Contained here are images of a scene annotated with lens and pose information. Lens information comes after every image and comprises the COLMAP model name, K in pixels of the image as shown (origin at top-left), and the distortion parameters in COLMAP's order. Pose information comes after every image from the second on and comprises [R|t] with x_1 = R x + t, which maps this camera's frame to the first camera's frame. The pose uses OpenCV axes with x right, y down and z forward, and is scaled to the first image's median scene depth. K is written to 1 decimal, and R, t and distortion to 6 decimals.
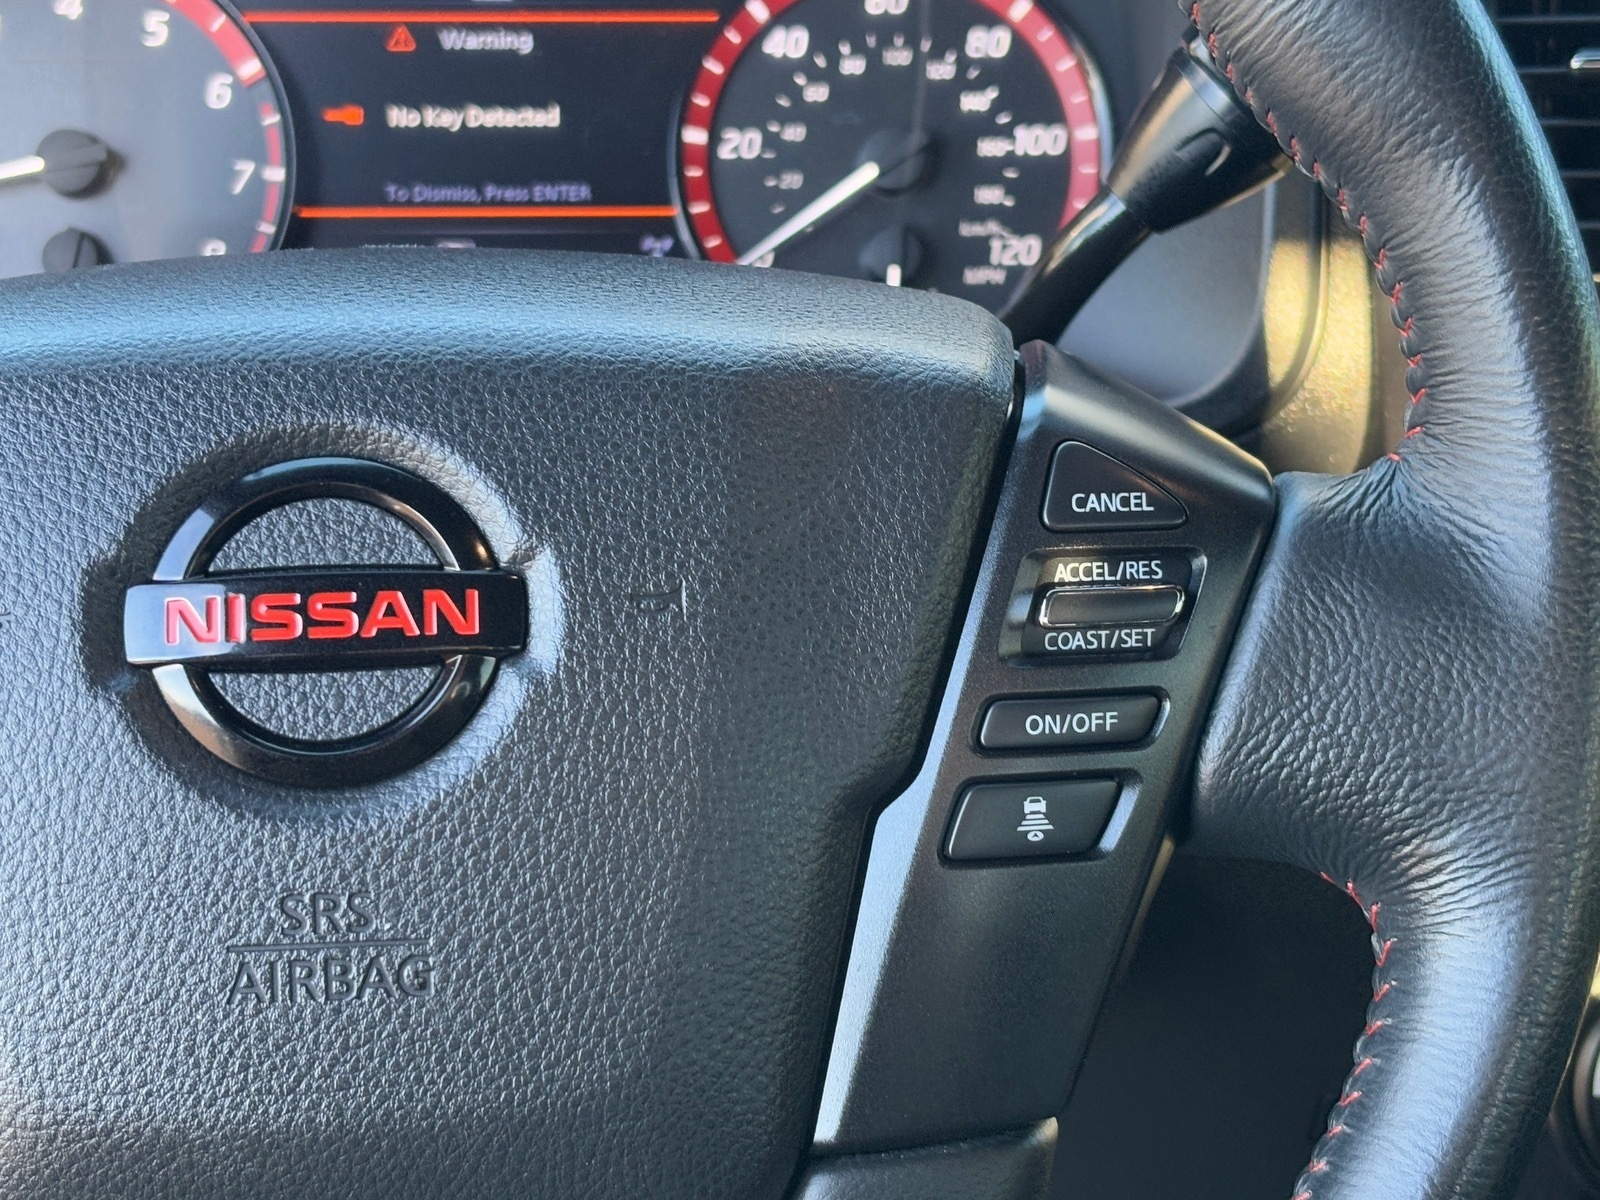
lens RADIAL K [[2840.9, 0, 820.9], [0, 2840.9, 616.3], [0, 0, 1]] dist [0.097032, 0.000000]
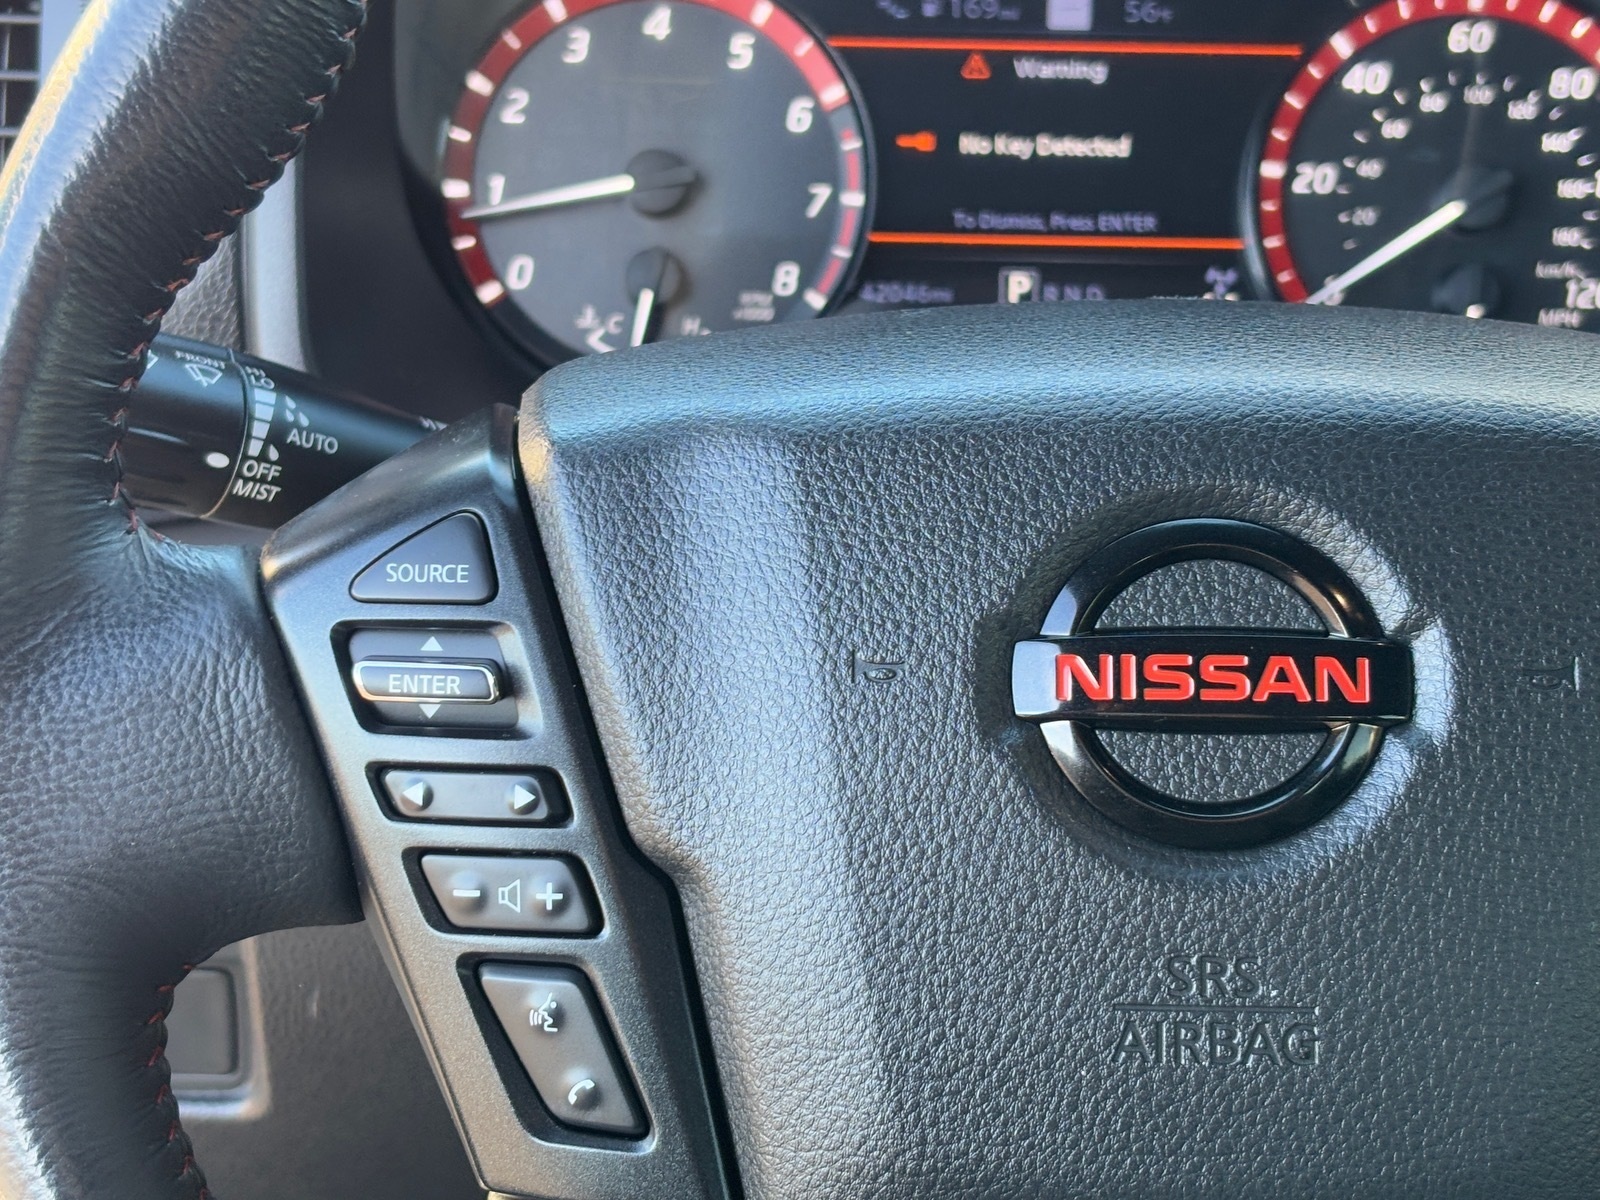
lens RADIAL K [[2840.9, 0, 759.9], [0, 2840.9, 585.3], [0, 0, 1]] dist [0.097032, 0.000000]
pose [[0.997012, 0.039962, -0.066113, -0.254830], [-0.040352, 0.999175, -0.004577, -0.020577], [0.065875, 0.007231, 0.997802, -0.008223]]
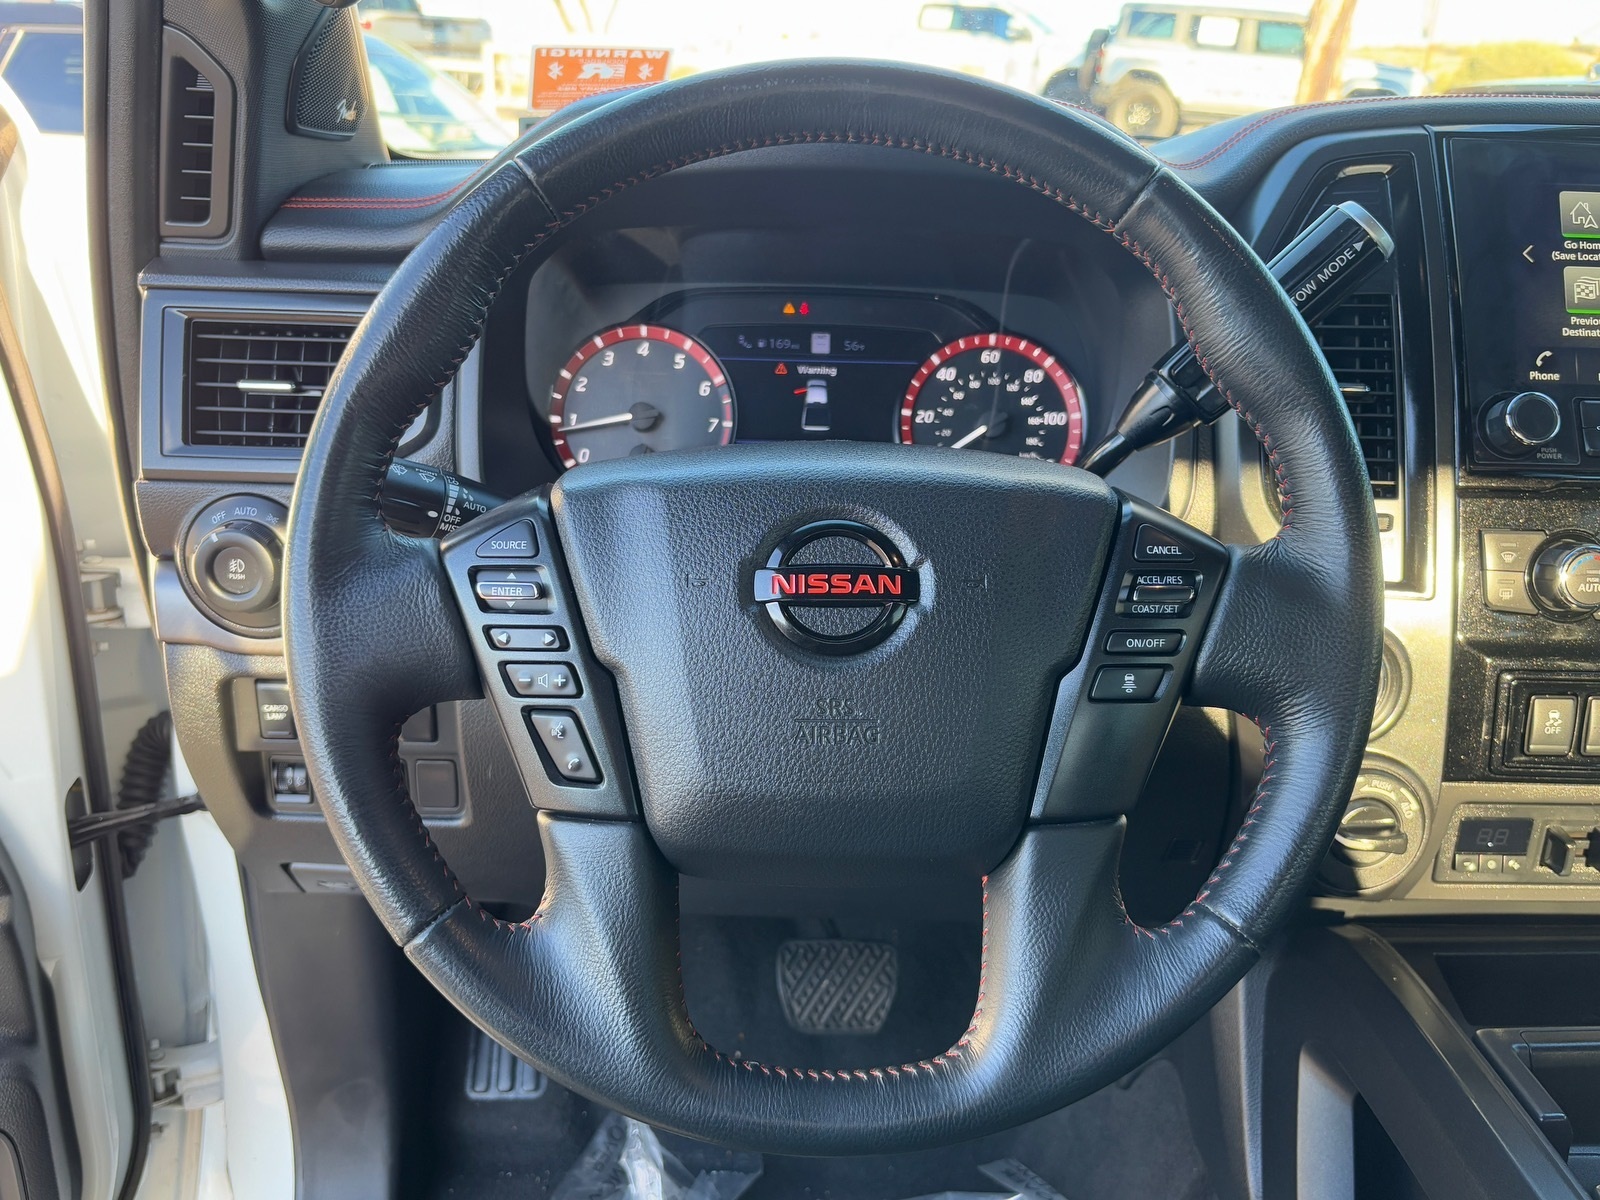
lens RADIAL K [[1293.7, 0, 787.0], [0, 1293.7, 590.3], [0, 0, 1]] dist [0.039283, -0.054737]
pose [[0.998807, 0.033927, -0.035132, -0.168711], [-0.035784, 0.997917, -0.053668, 0.061676], [0.033238, 0.054861, 0.997941, -0.082638]]
